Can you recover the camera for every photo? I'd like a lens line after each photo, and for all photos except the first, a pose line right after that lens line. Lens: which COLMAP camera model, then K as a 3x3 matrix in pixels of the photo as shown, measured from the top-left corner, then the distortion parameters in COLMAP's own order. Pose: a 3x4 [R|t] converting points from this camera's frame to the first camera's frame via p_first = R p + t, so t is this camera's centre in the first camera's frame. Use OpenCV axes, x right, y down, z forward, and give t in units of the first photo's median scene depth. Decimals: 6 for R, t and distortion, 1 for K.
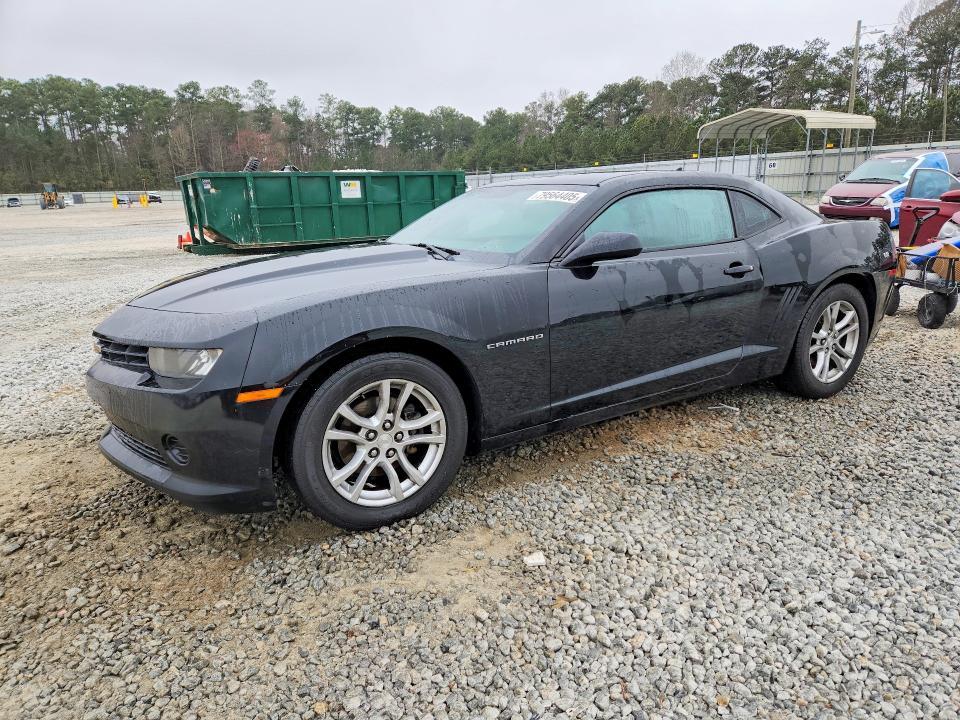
lens RADIAL K [[747.7, 0, 480.0], [0, 747.7, 360.0], [0, 0, 1]] dist [0.147516, -0.171390]
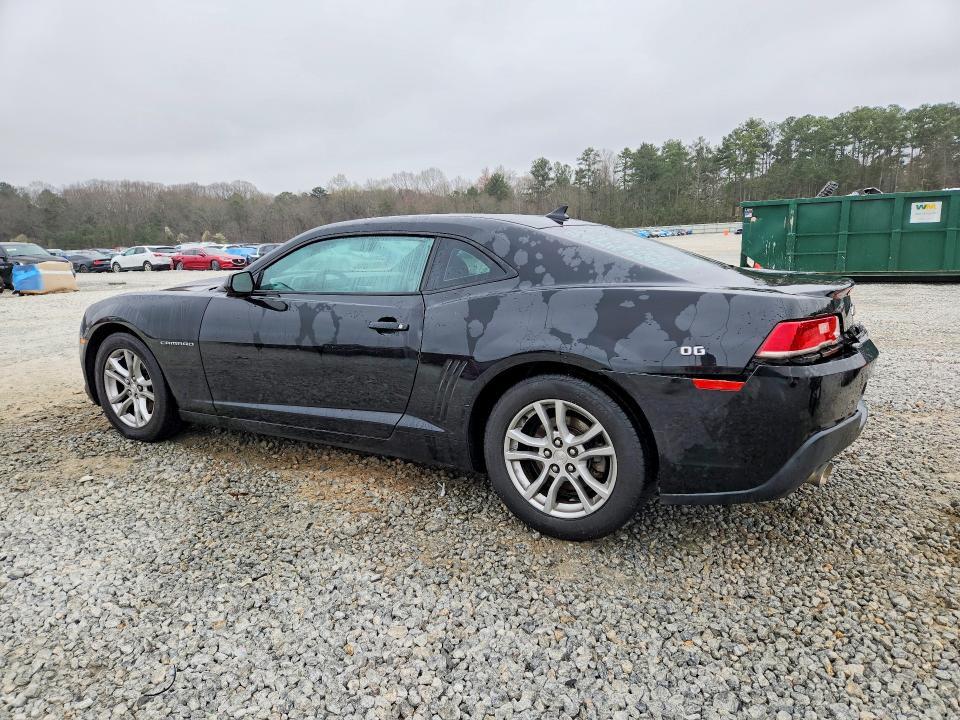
lens RADIAL K [[750.9, 0, 480.0], [0, 750.9, 360.0], [0, 0, 1]] dist [0.017400, 0.009418]
pose [[0.365636, 0.167003, -0.915653, 0.456510], [-0.184167, 0.977302, 0.104706, -0.073232], [0.912356, 0.130349, 0.388093, 0.288526]]
